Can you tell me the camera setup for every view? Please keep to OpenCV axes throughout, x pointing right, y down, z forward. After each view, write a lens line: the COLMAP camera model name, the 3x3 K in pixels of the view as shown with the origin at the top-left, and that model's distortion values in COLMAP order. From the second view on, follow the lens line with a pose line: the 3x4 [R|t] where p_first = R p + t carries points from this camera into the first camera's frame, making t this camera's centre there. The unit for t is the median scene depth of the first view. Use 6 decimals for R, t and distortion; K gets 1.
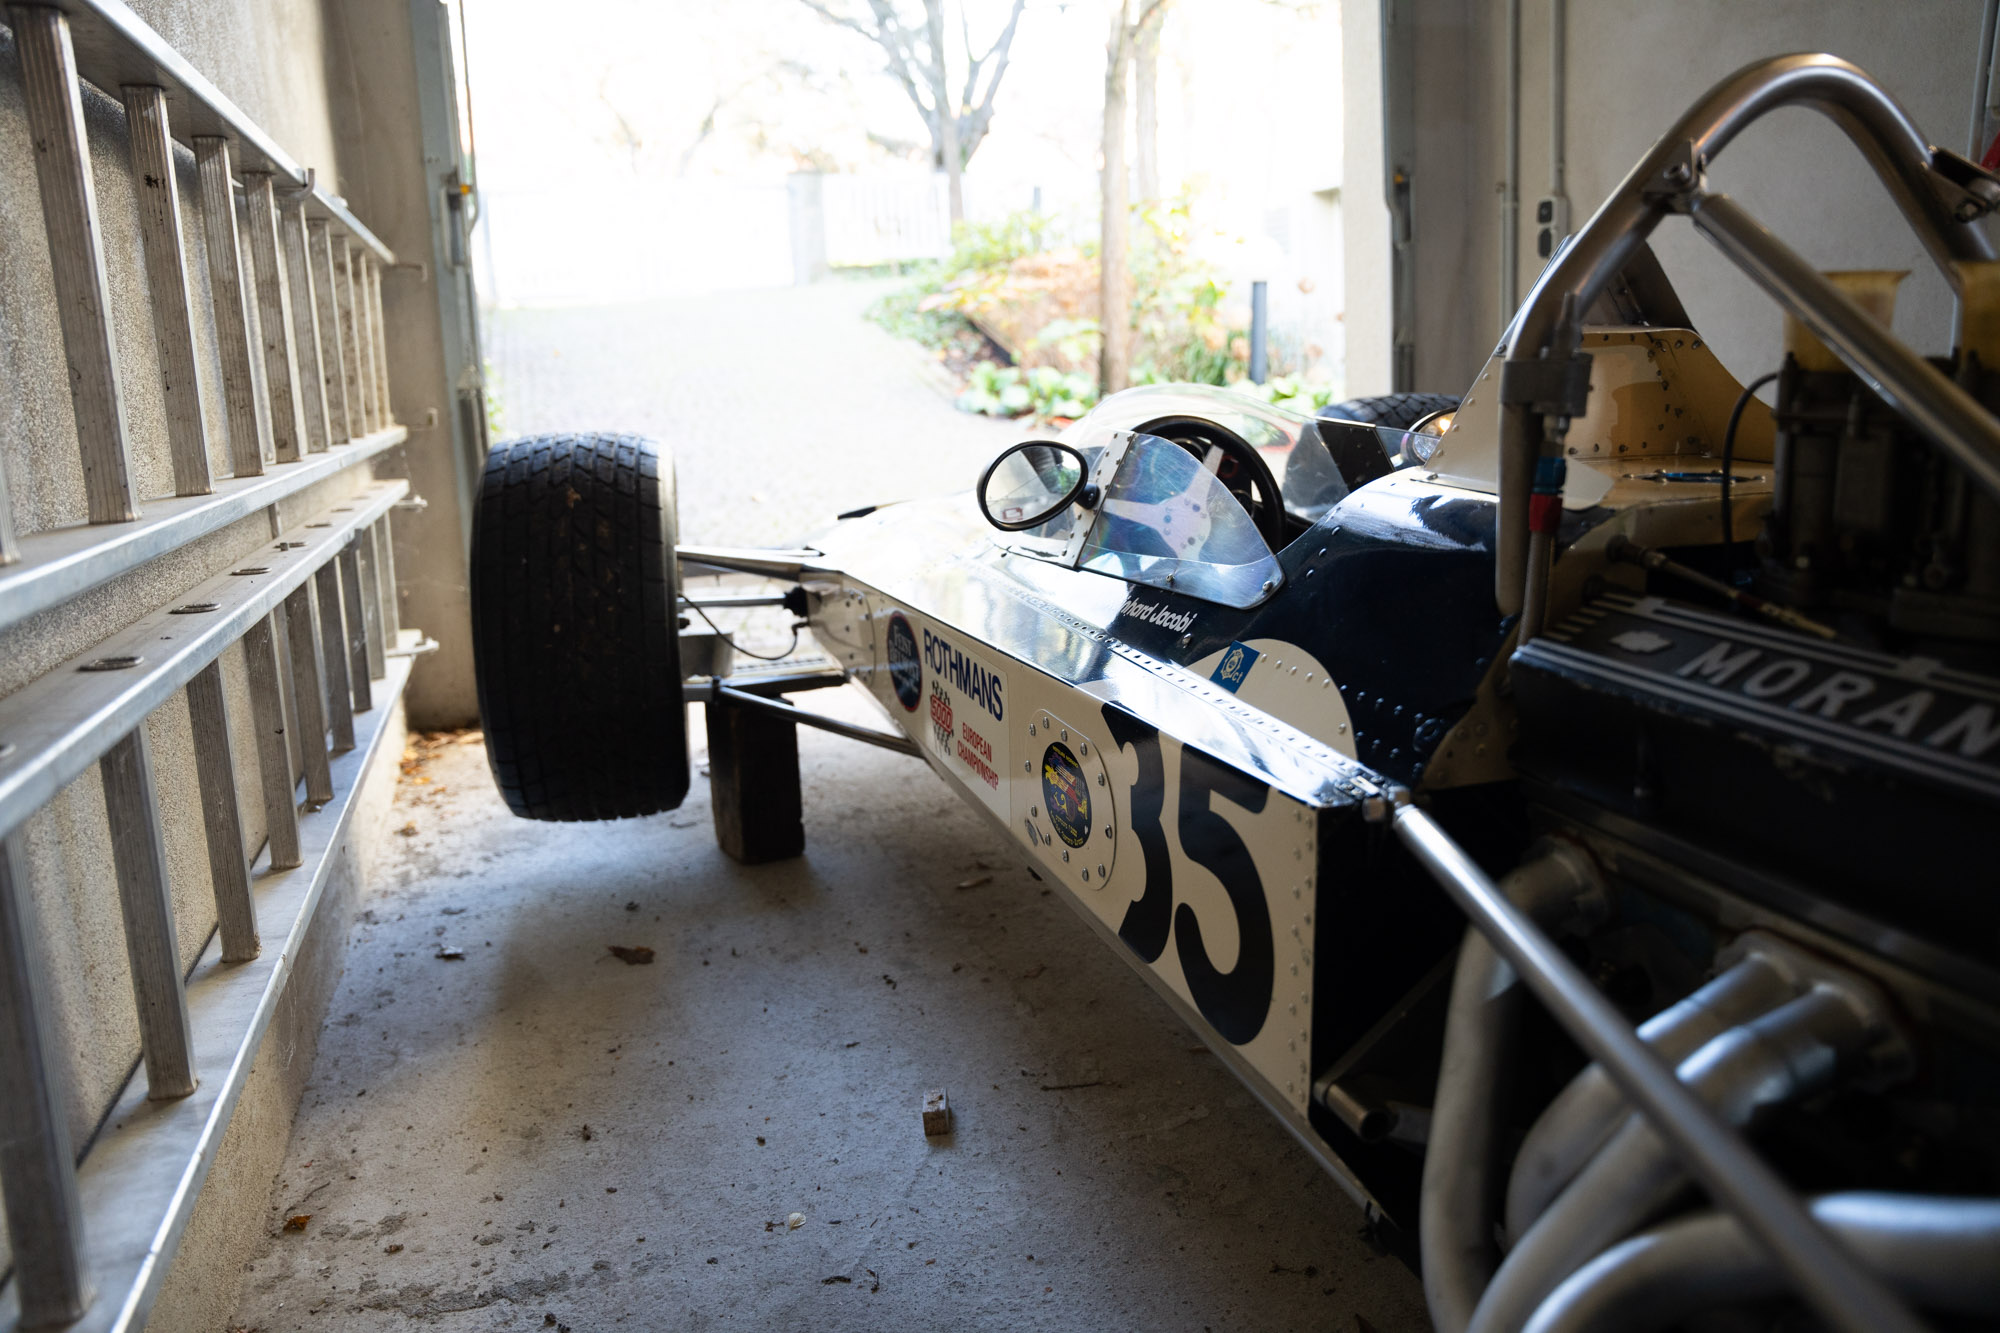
lens RADIAL K [[1501.9, 0, 1000.0], [0, 1501.9, 666.5], [0, 0, 1]] dist [-0.116851, 0.003809]
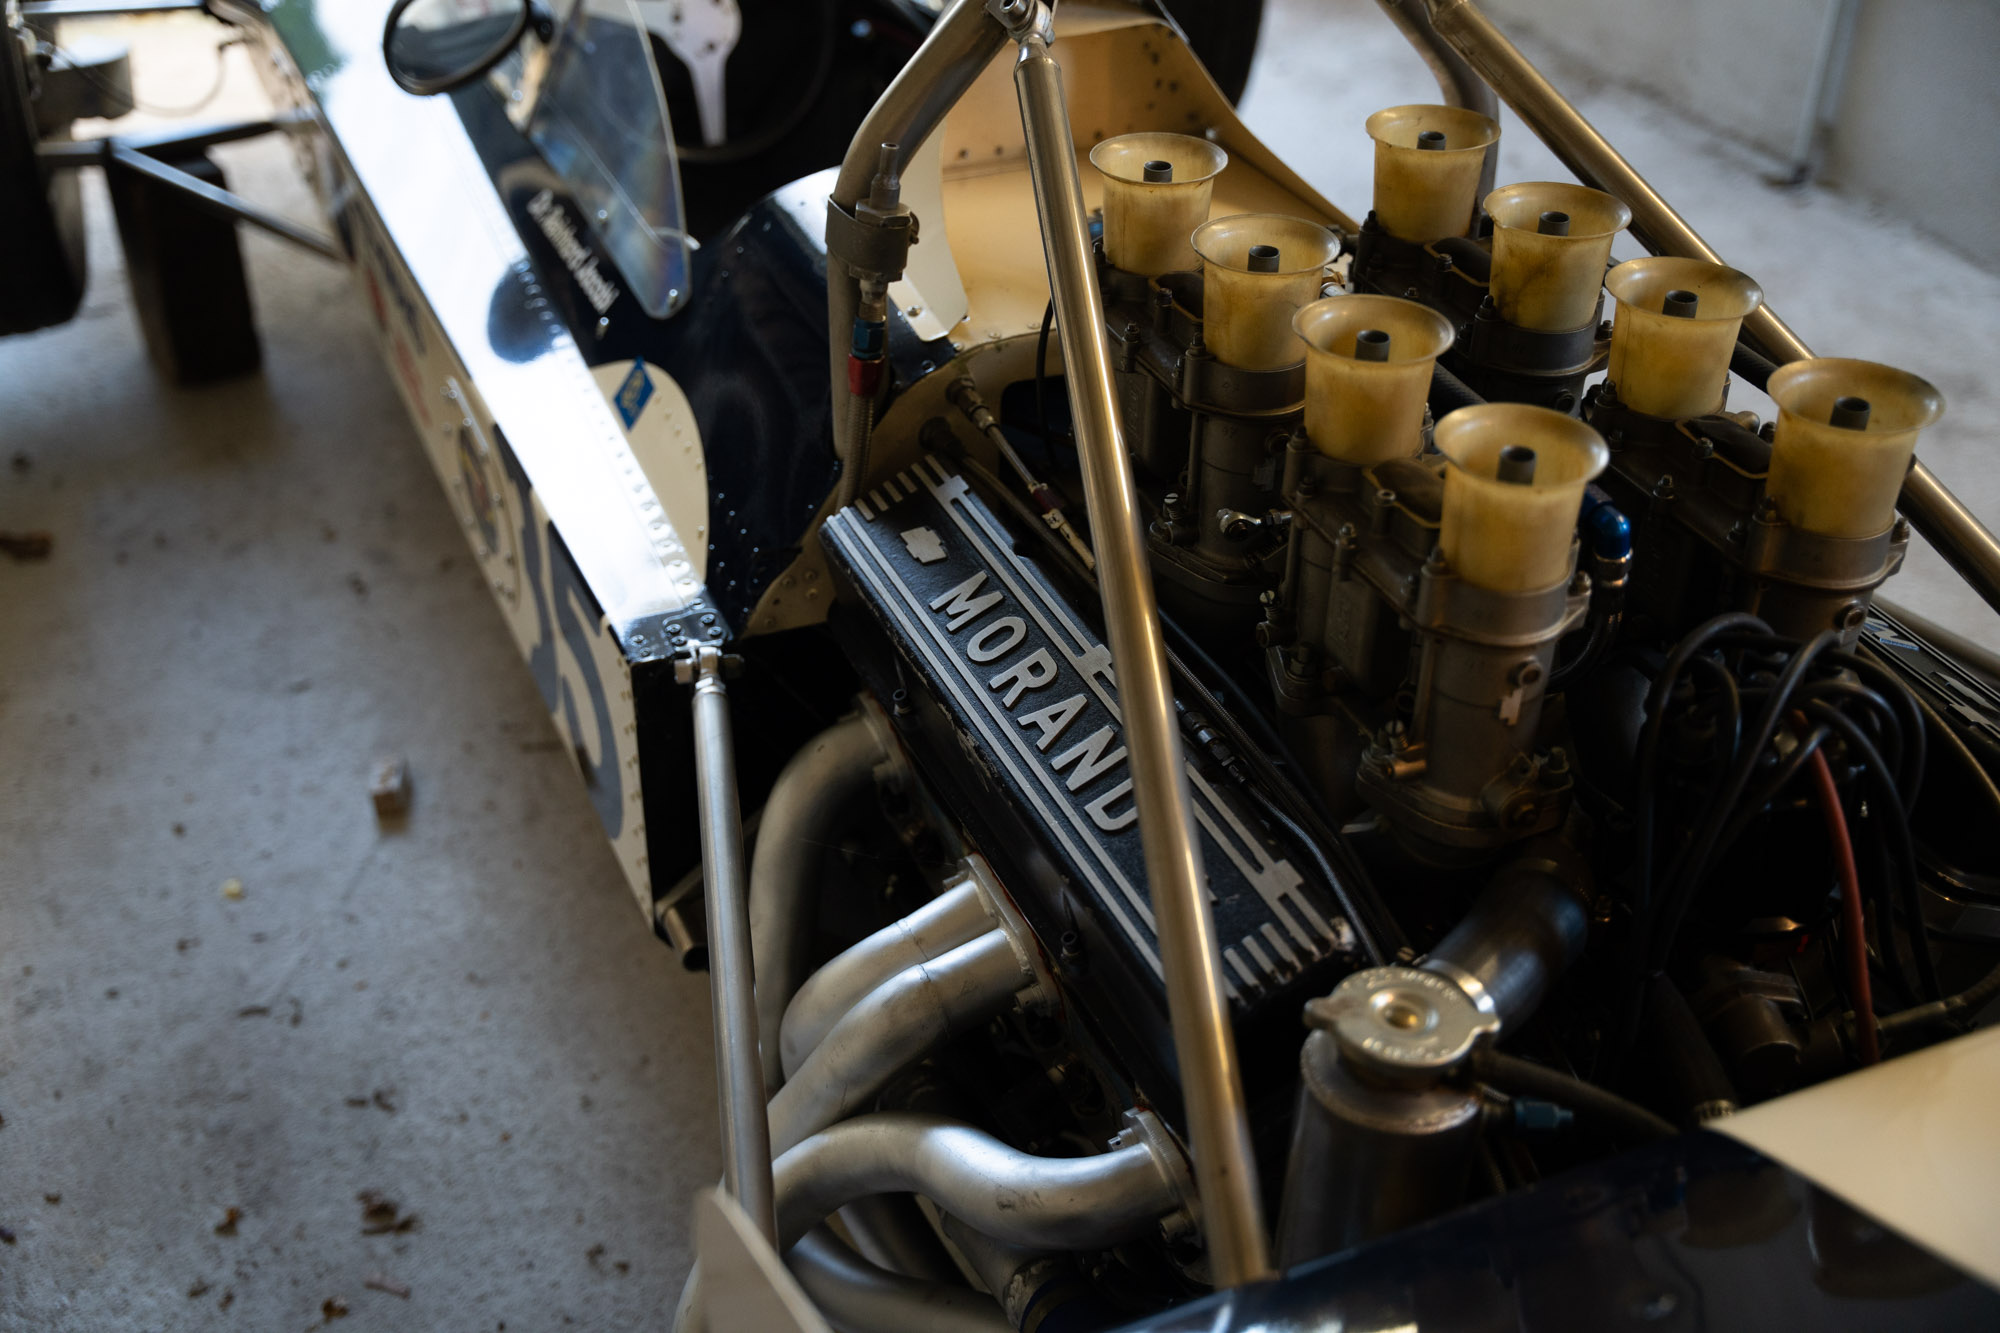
lens RADIAL K [[2210.8, 0, 1000.0], [0, 2210.8, 666.5], [0, 0, 1]] dist [0.006261, 0.050342]
pose [[0.991681, -0.024160, 0.126433, 0.157184], [-0.023600, 0.931453, 0.363095, -0.255787], [-0.126539, -0.363058, 0.923134, -0.219220]]
